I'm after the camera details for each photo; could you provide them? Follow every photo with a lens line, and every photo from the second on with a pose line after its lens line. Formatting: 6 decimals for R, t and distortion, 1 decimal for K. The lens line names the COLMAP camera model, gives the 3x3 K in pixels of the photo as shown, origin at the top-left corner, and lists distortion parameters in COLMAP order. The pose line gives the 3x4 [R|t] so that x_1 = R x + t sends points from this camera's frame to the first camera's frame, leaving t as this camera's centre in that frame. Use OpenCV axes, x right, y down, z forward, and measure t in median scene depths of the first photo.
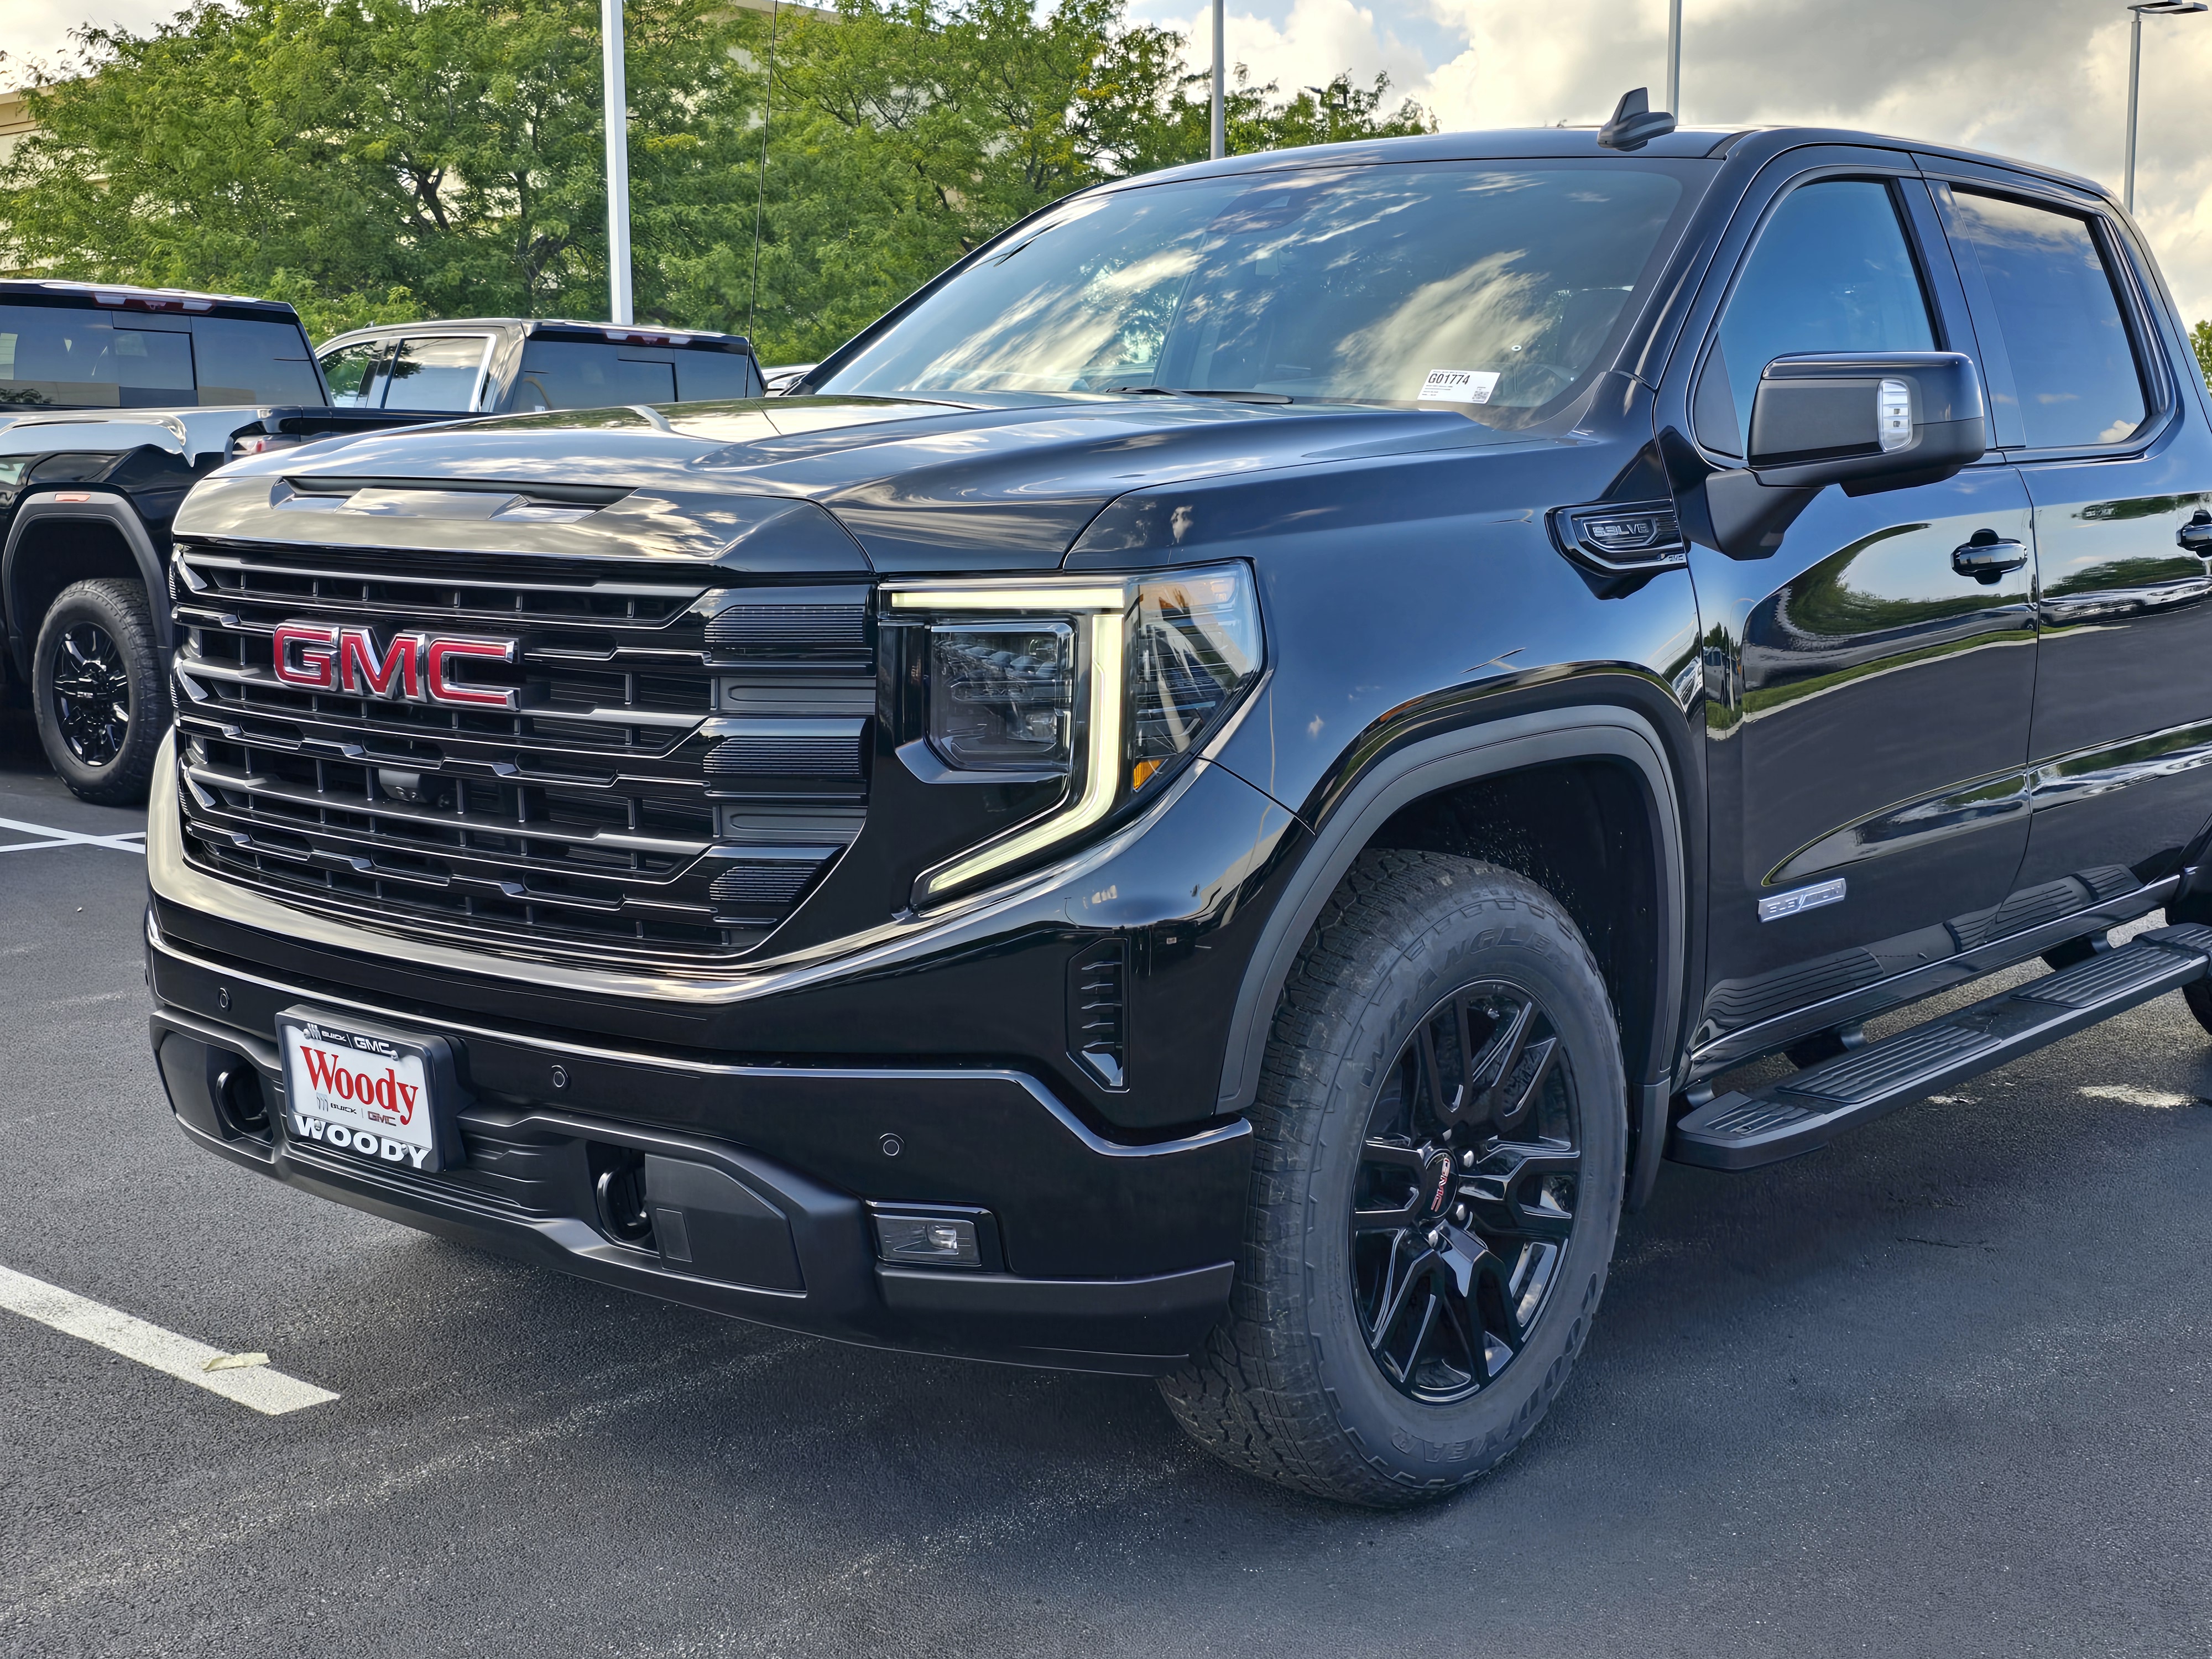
lens RADIAL K [[2629.9, 0, 1106.0], [0, 2629.9, 829.5], [0, 0, 1]] dist [0.153812, -0.285006]
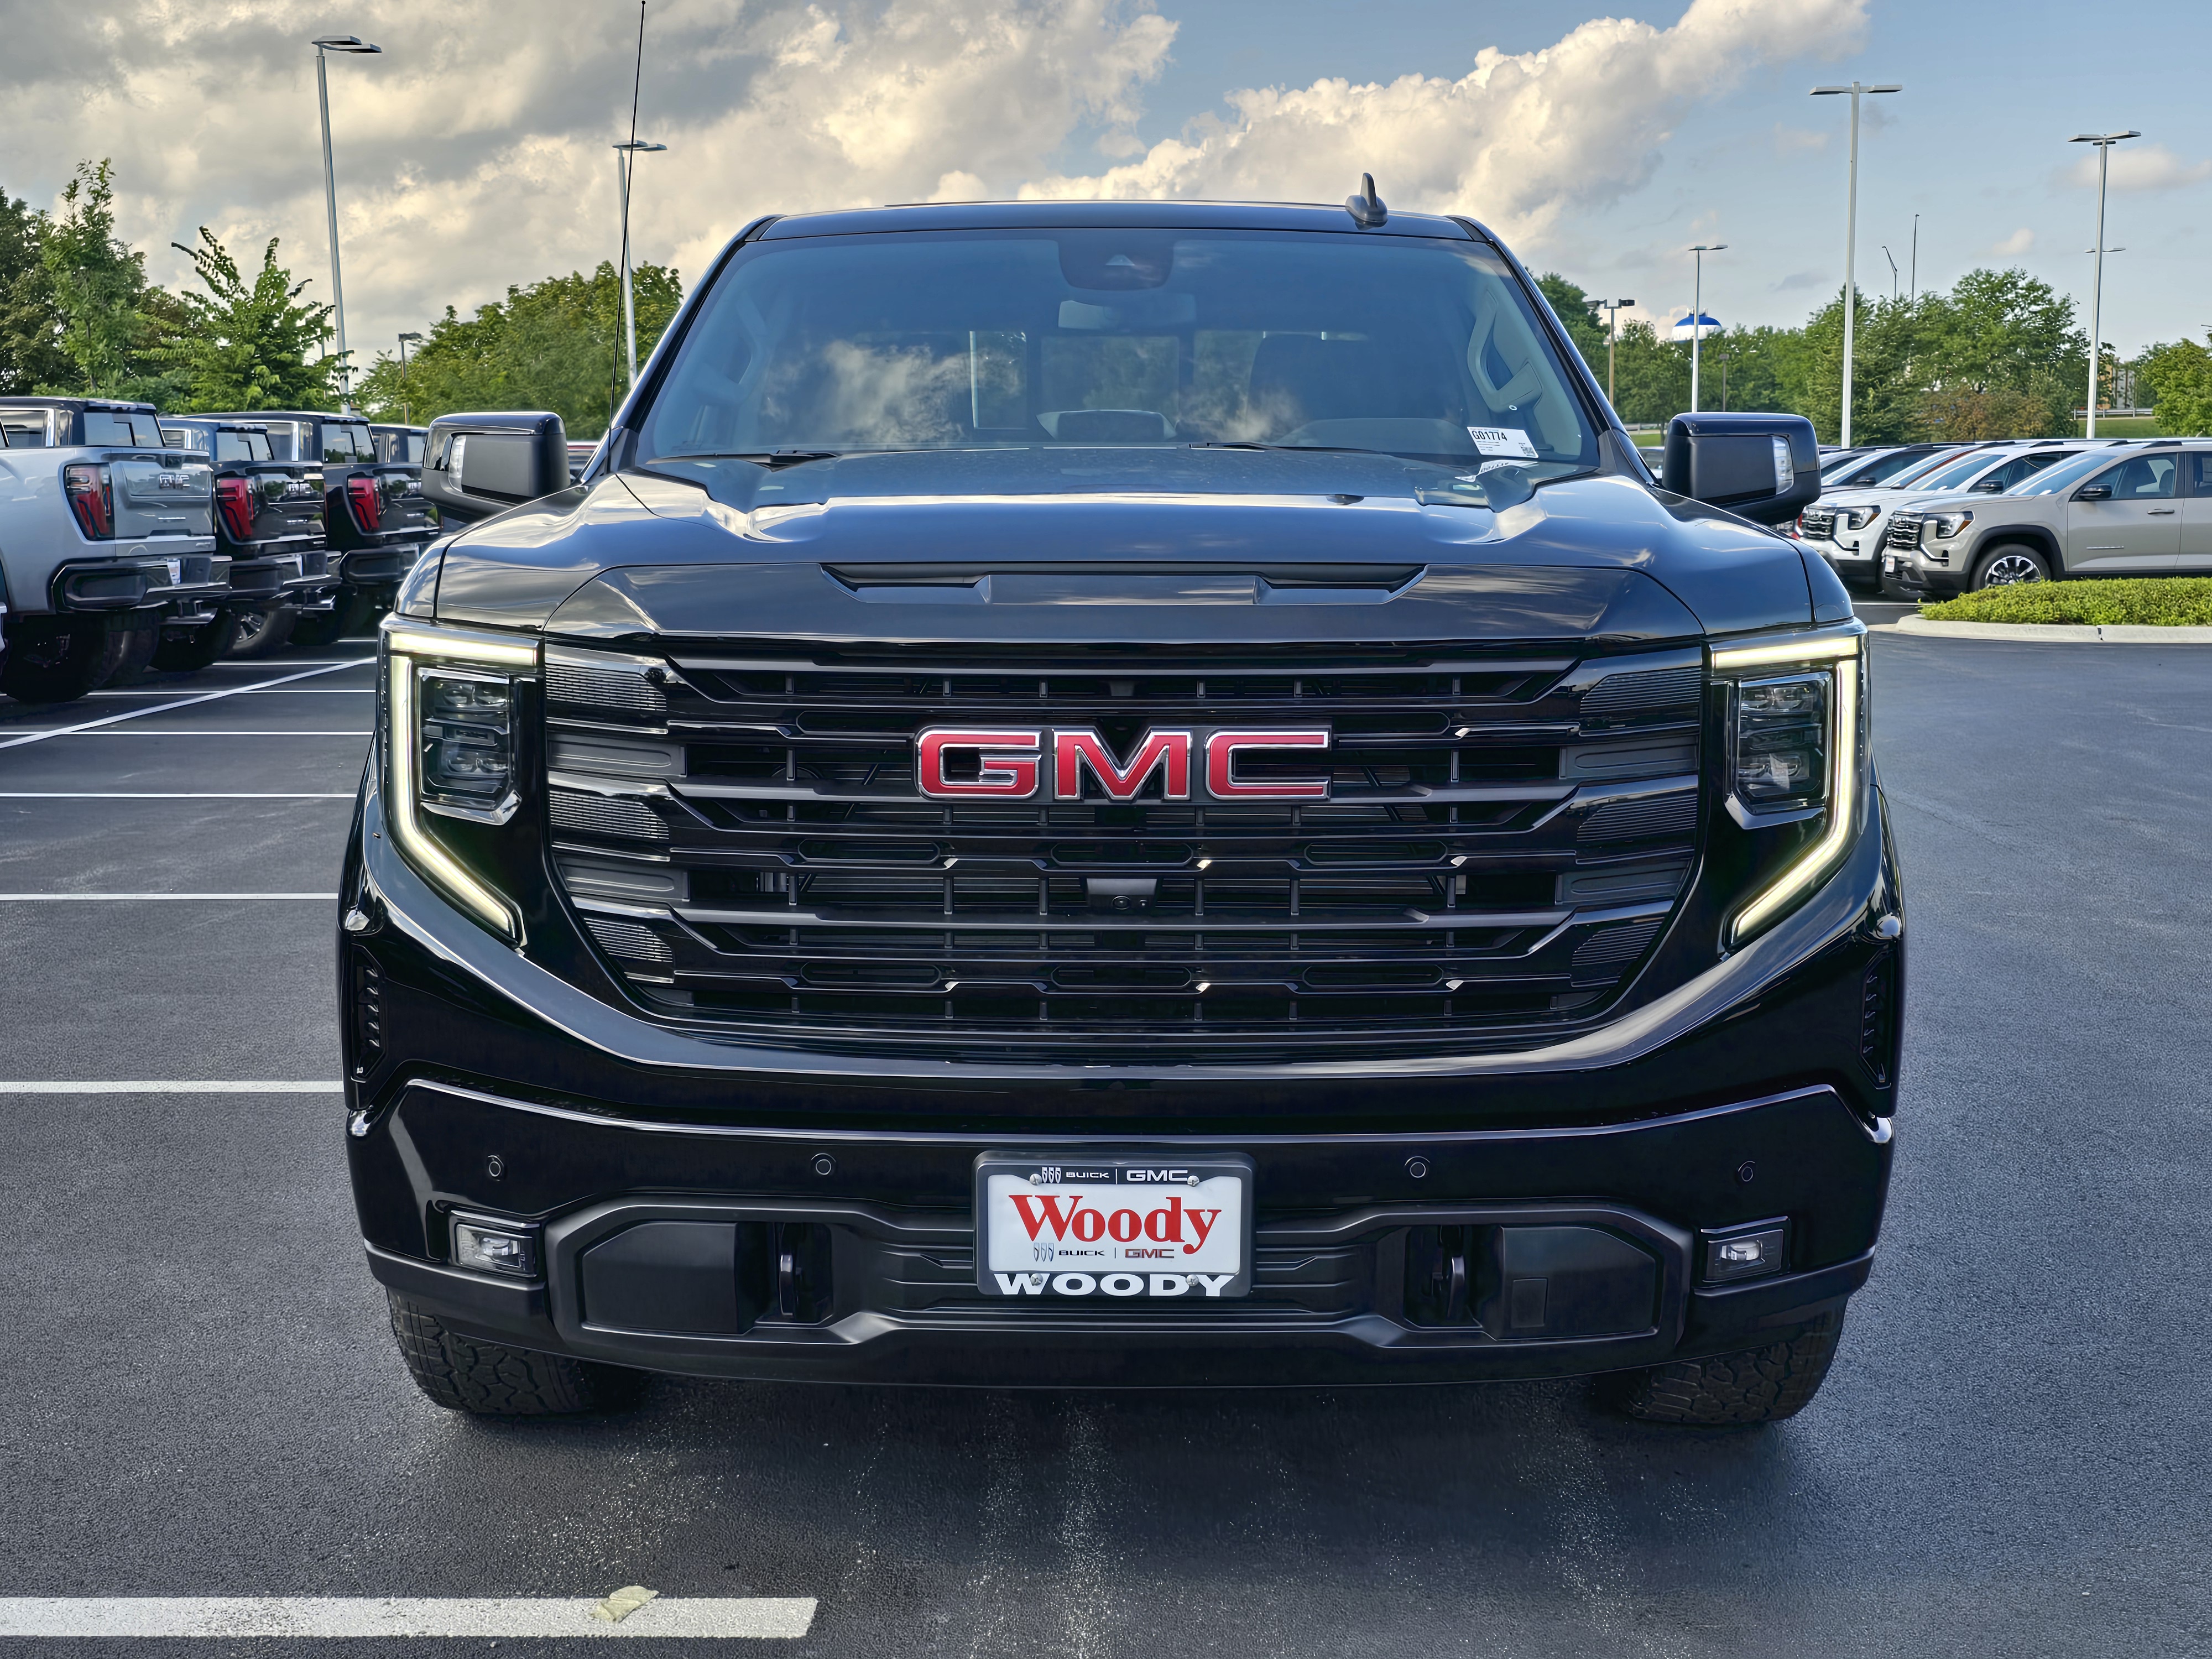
lens RADIAL K [[2576.4, 0, 1099.4], [0, 2576.4, 806.1], [0, 0, 1]] dist [0.148301, -0.285493]
pose [[0.783875, -0.092429, 0.614001, -0.811755], [0.095055, 0.995066, 0.028439, -0.072464], [-0.613600, 0.036071, 0.788793, 0.289872]]
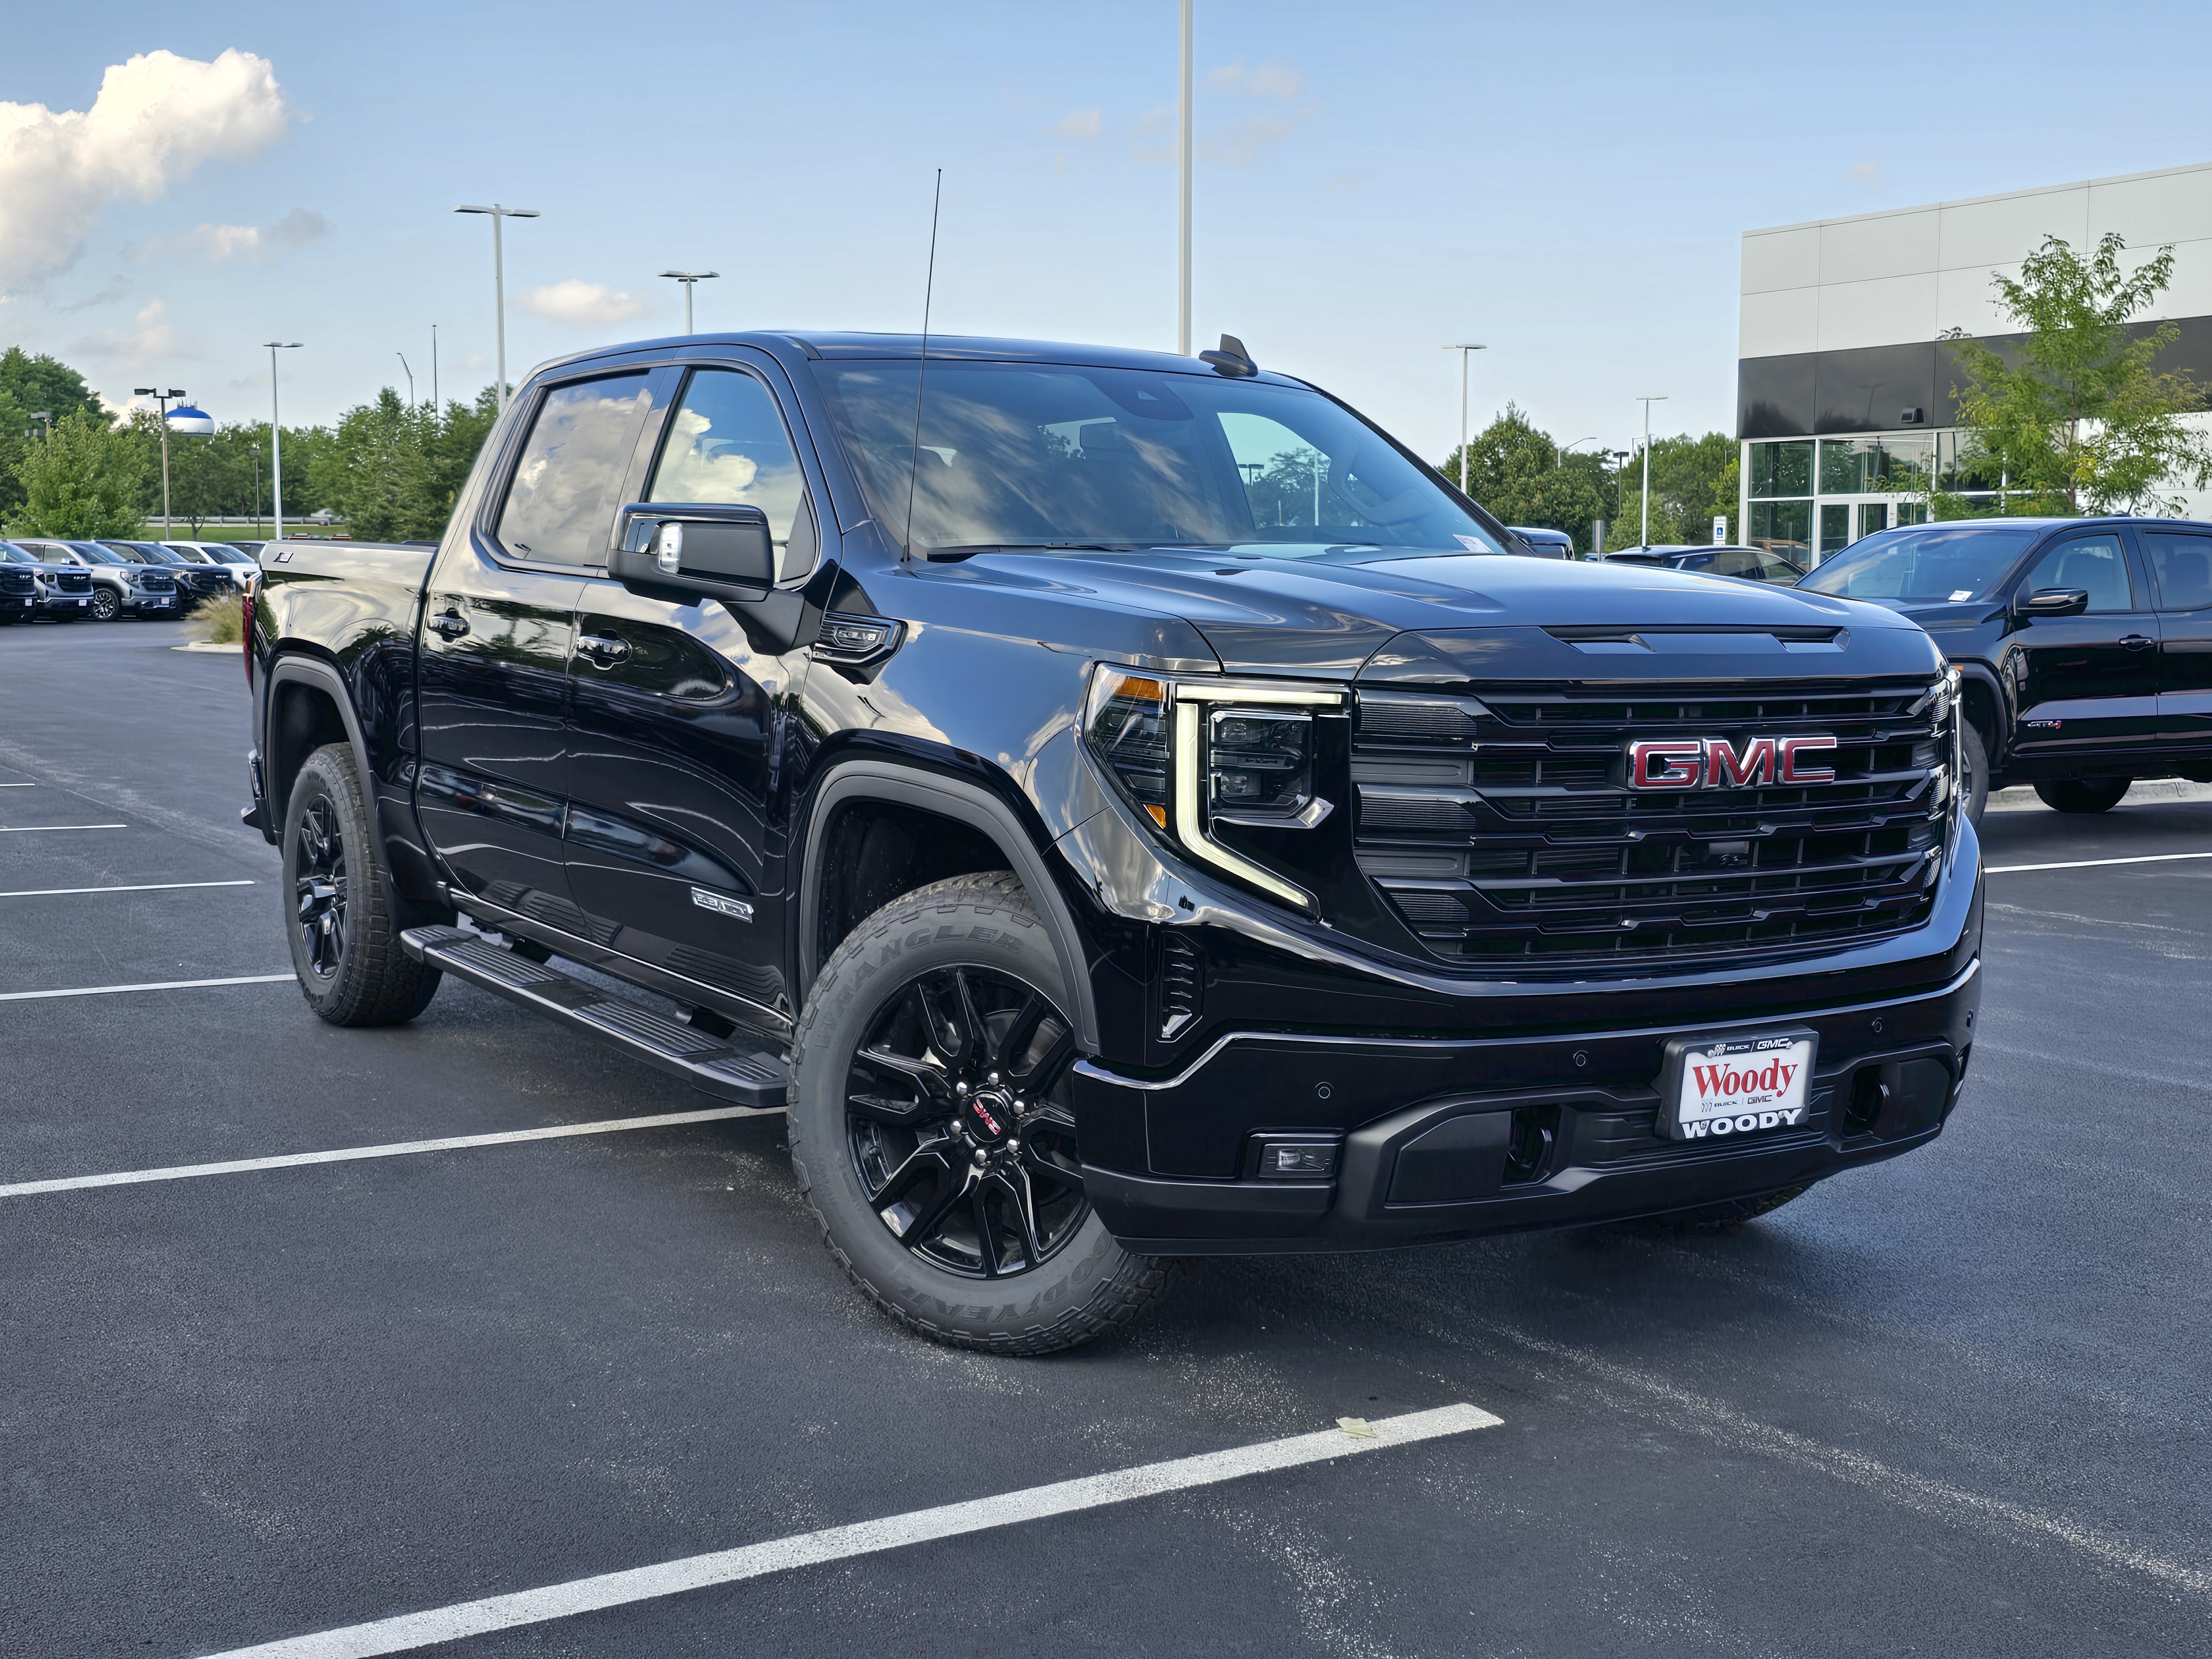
lens RADIAL K [[2576.4, 0, 1099.4], [0, 2576.4, 806.1], [0, 0, 1]] dist [0.148301, -0.285493]
pose [[0.315709, -0.091612, 0.944423, -1.580243], [0.121371, 0.991051, 0.055563, -0.149387], [-0.941062, 0.097084, 0.324003, 0.859851]]
